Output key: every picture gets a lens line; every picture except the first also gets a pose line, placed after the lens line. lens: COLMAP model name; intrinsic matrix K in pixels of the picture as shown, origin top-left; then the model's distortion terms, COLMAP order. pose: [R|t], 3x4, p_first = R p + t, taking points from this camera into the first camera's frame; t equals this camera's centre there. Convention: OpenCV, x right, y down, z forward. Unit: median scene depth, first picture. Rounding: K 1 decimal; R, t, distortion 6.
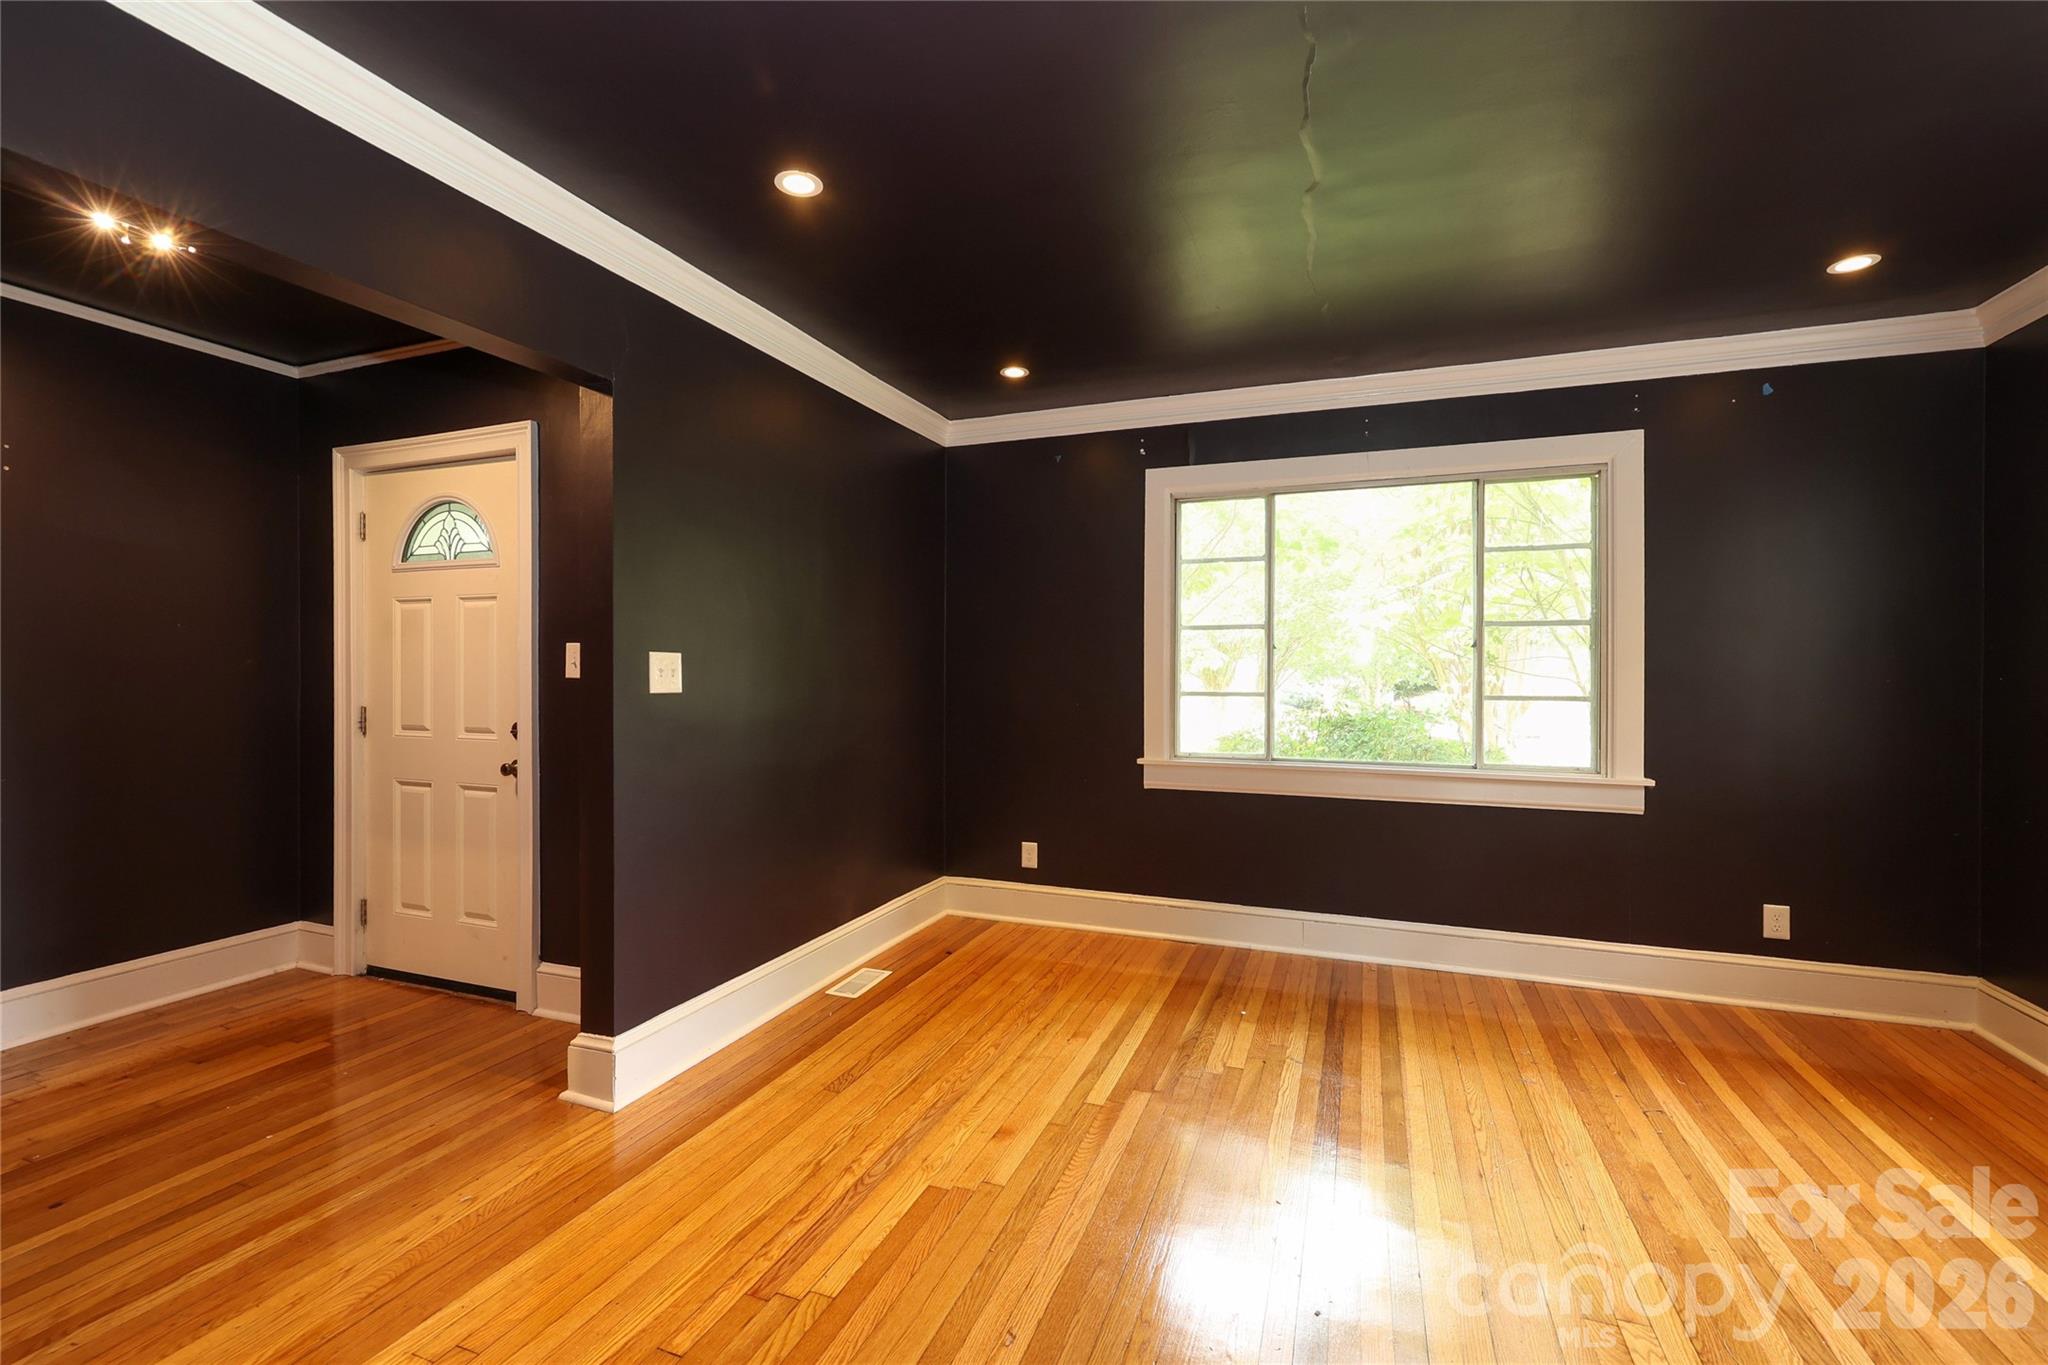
lens RADIAL K [[847.0, 0, 1036.4], [0, 847.0, 681.9], [0, 0, 1]] dist [-0.000943, 0.000093]
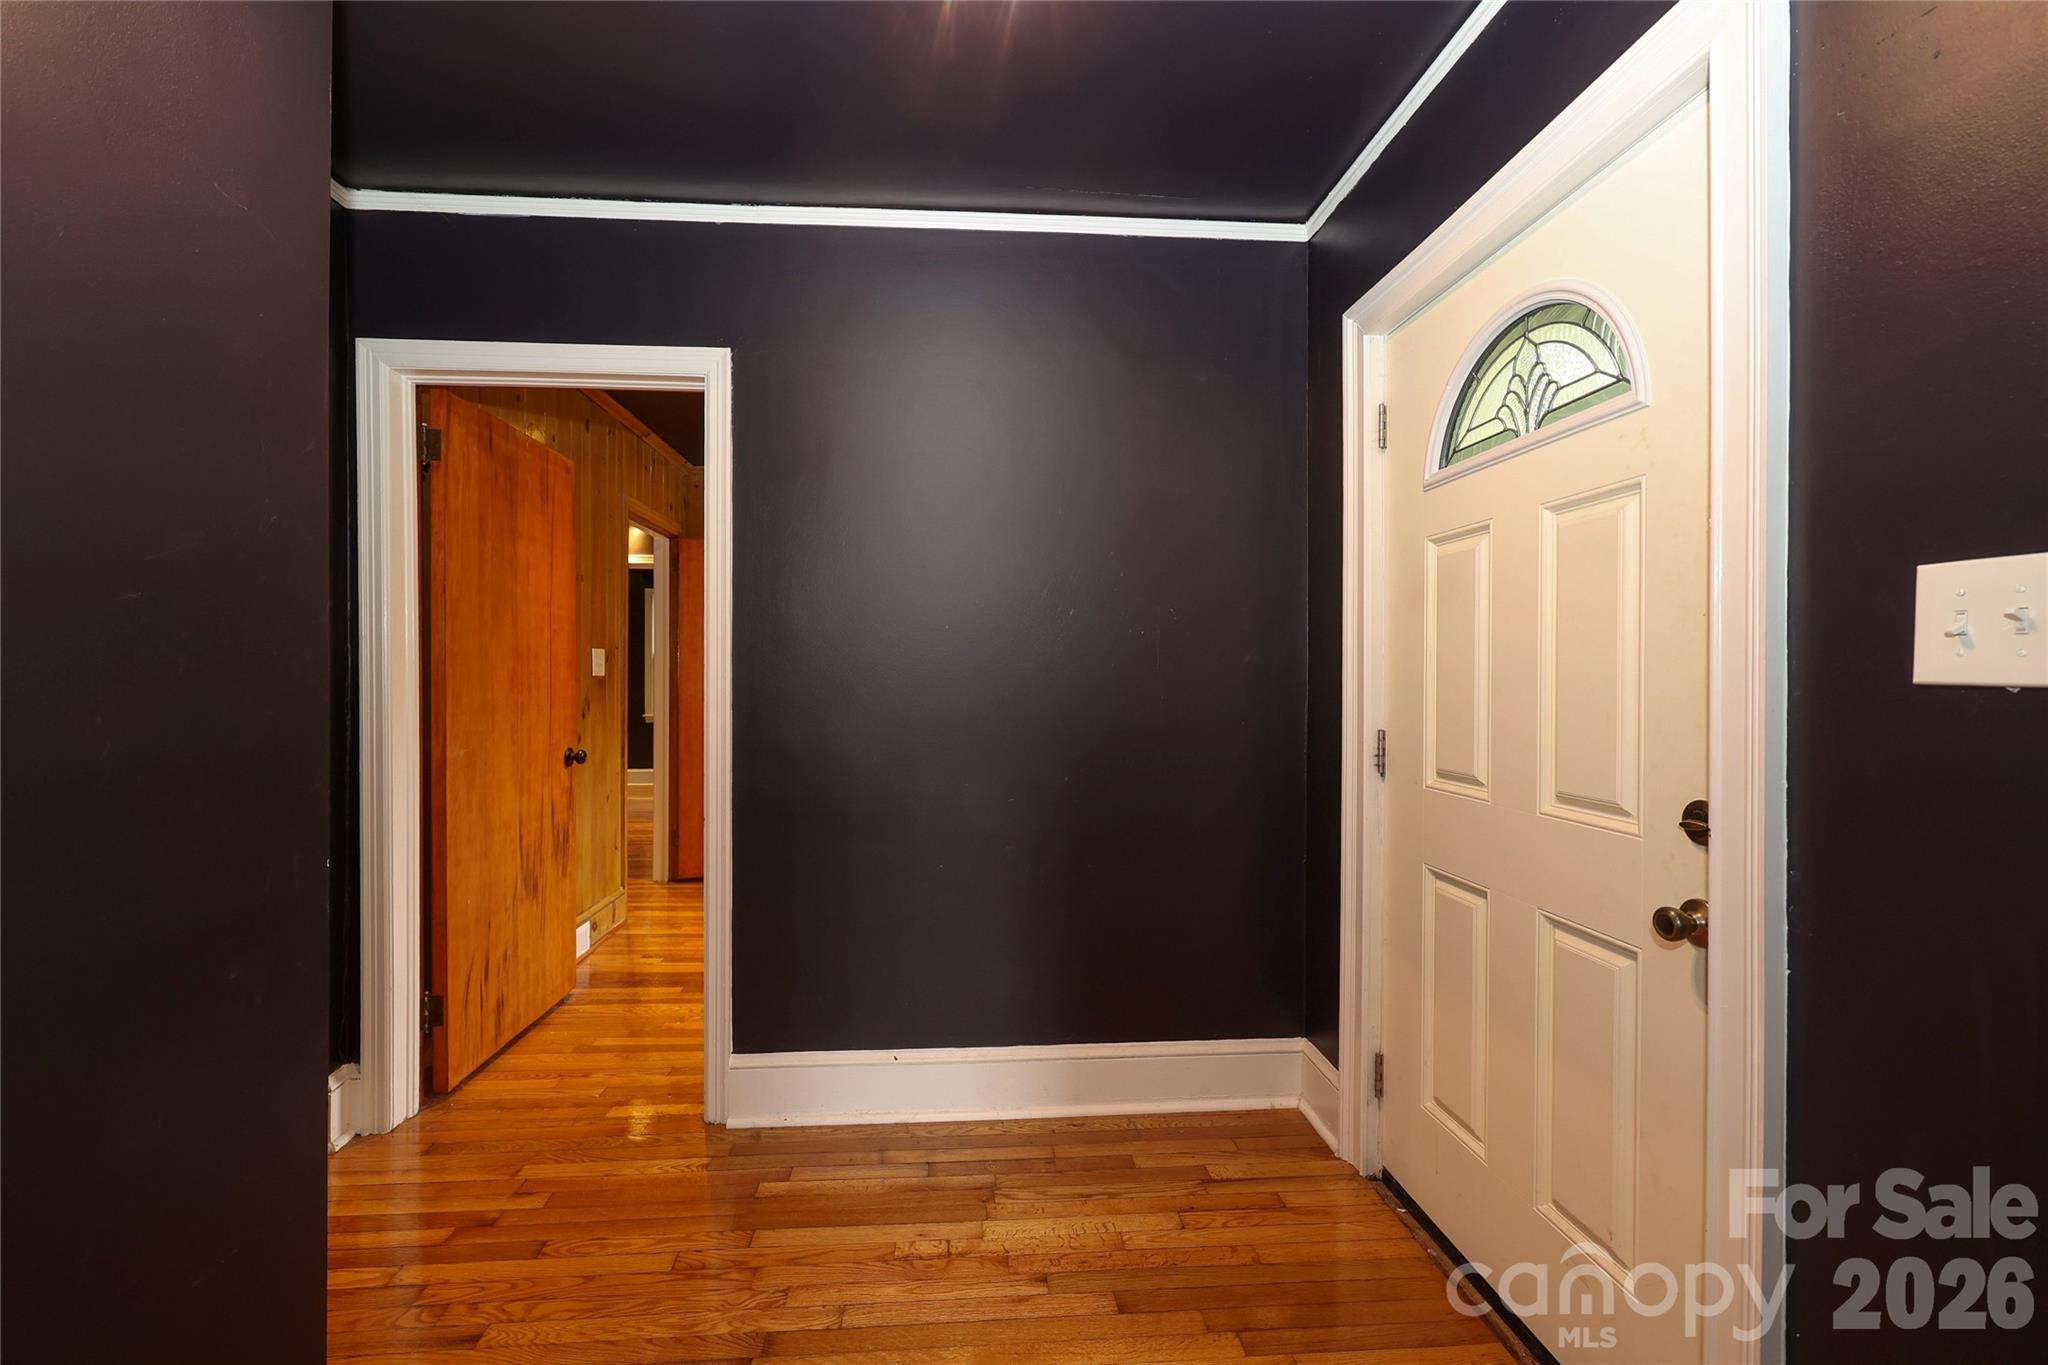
lens RADIAL K [[847.0, 0, 1038.0], [0, 847.0, 682.5], [0, 0, 1]] dist [-0.000943, 0.000093]
pose [[0.453896, 0.005971, -0.891035, -0.398962], [-0.007847, 0.999966, 0.002703, -0.003851], [0.891020, 0.005765, 0.453927, 0.547943]]
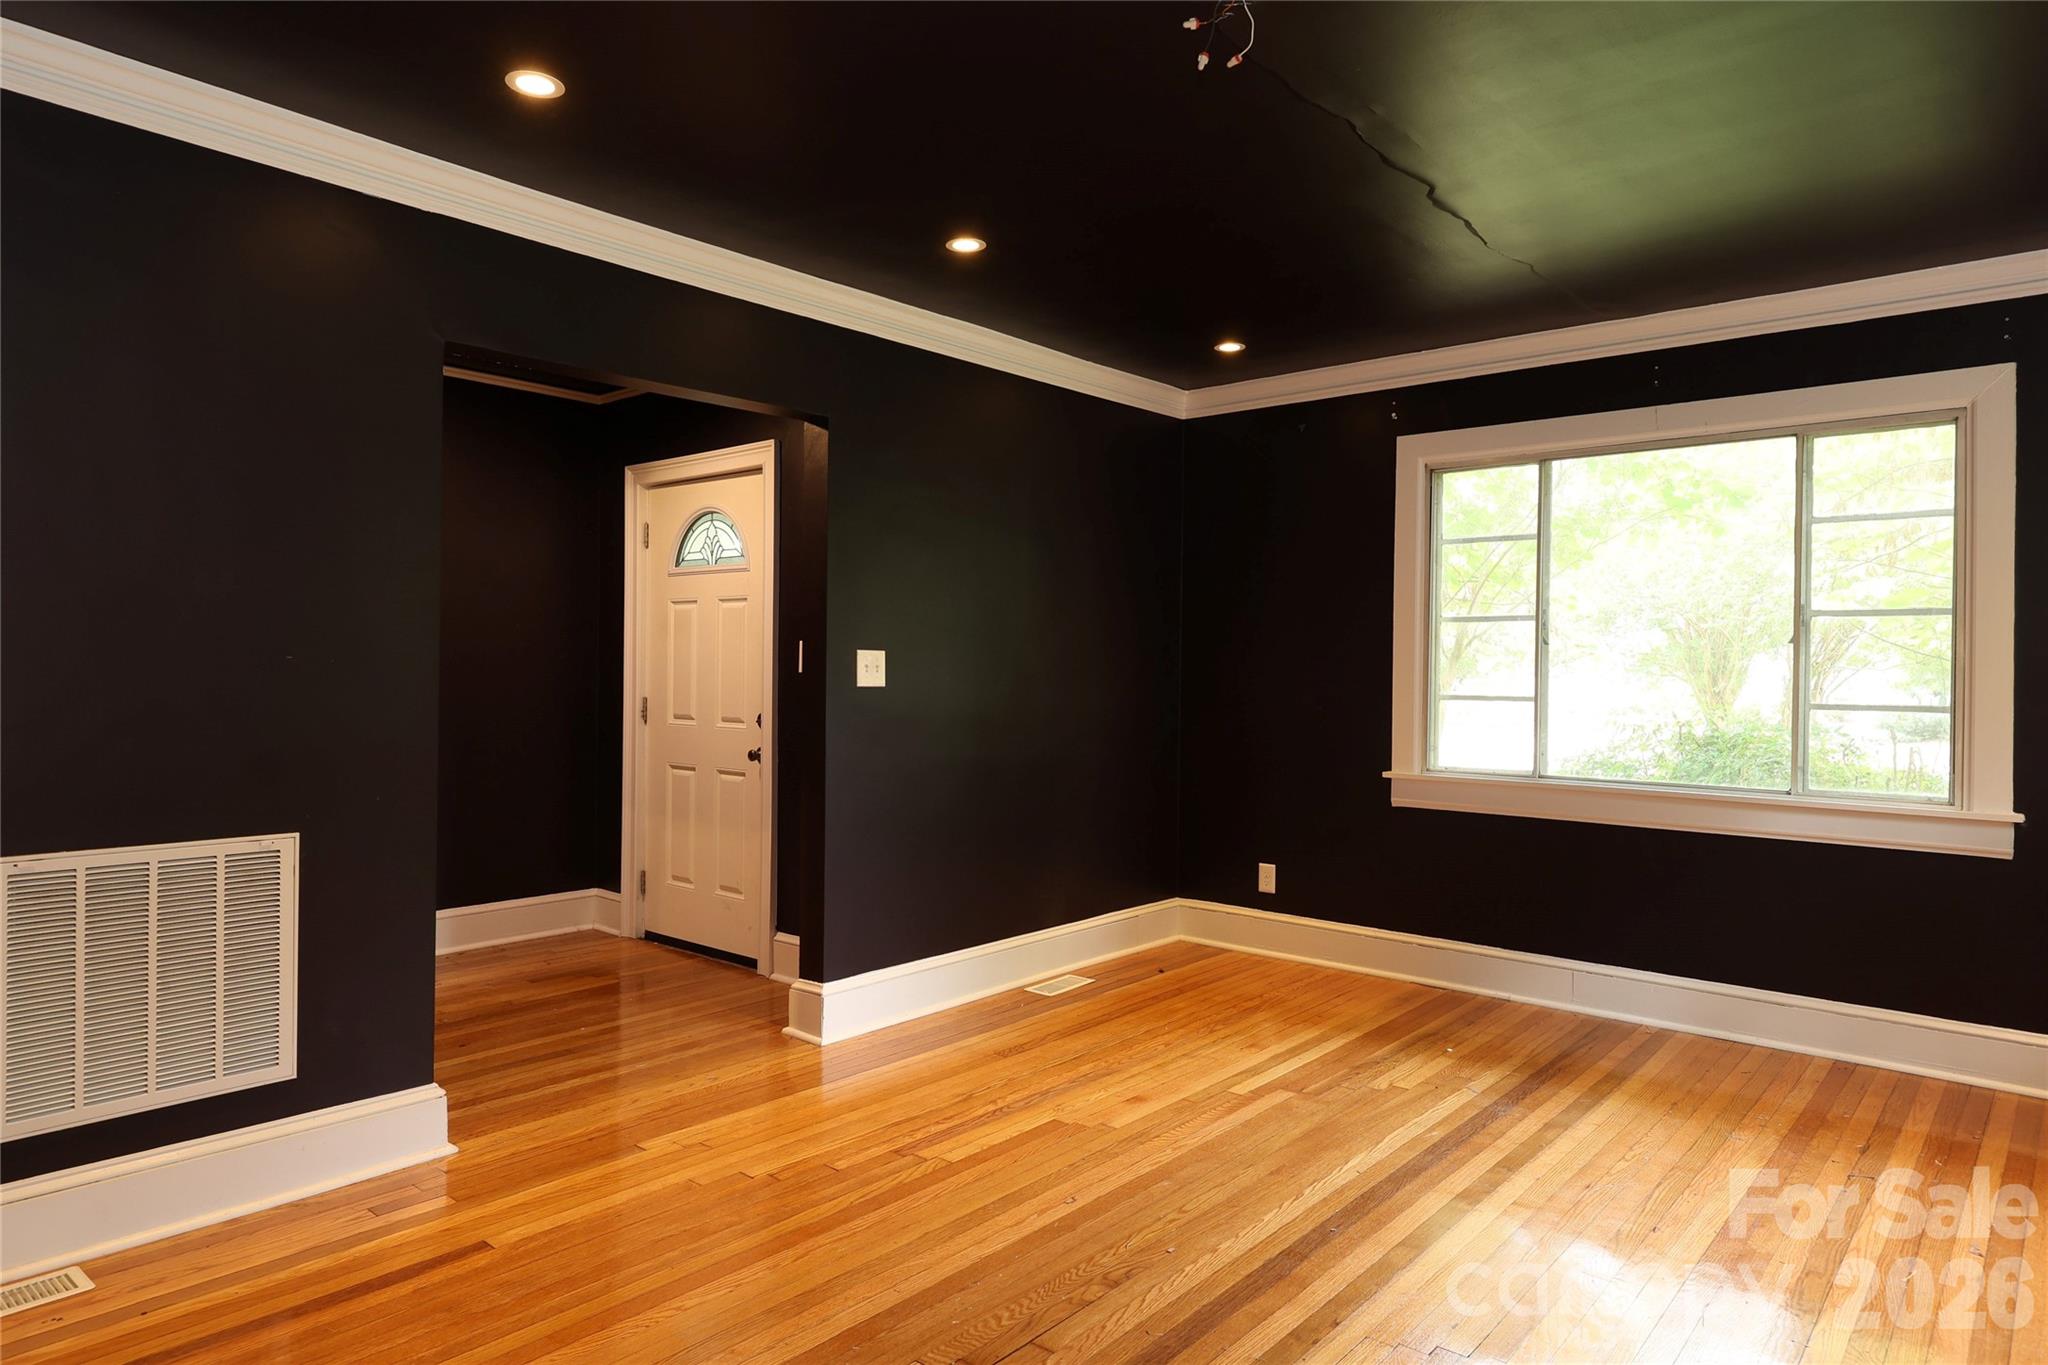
lens RADIAL K [[1213.9, 0, 1039.6], [0, 1213.9, 678.7], [0, 0, 1]] dist [-0.001929, 0.004267]
pose [[0.938809, 0.009158, -0.344318, 0.256346], [-0.010830, 0.999937, -0.002933, 0.004002], [0.344269, 0.006483, 0.938849, -0.339301]]
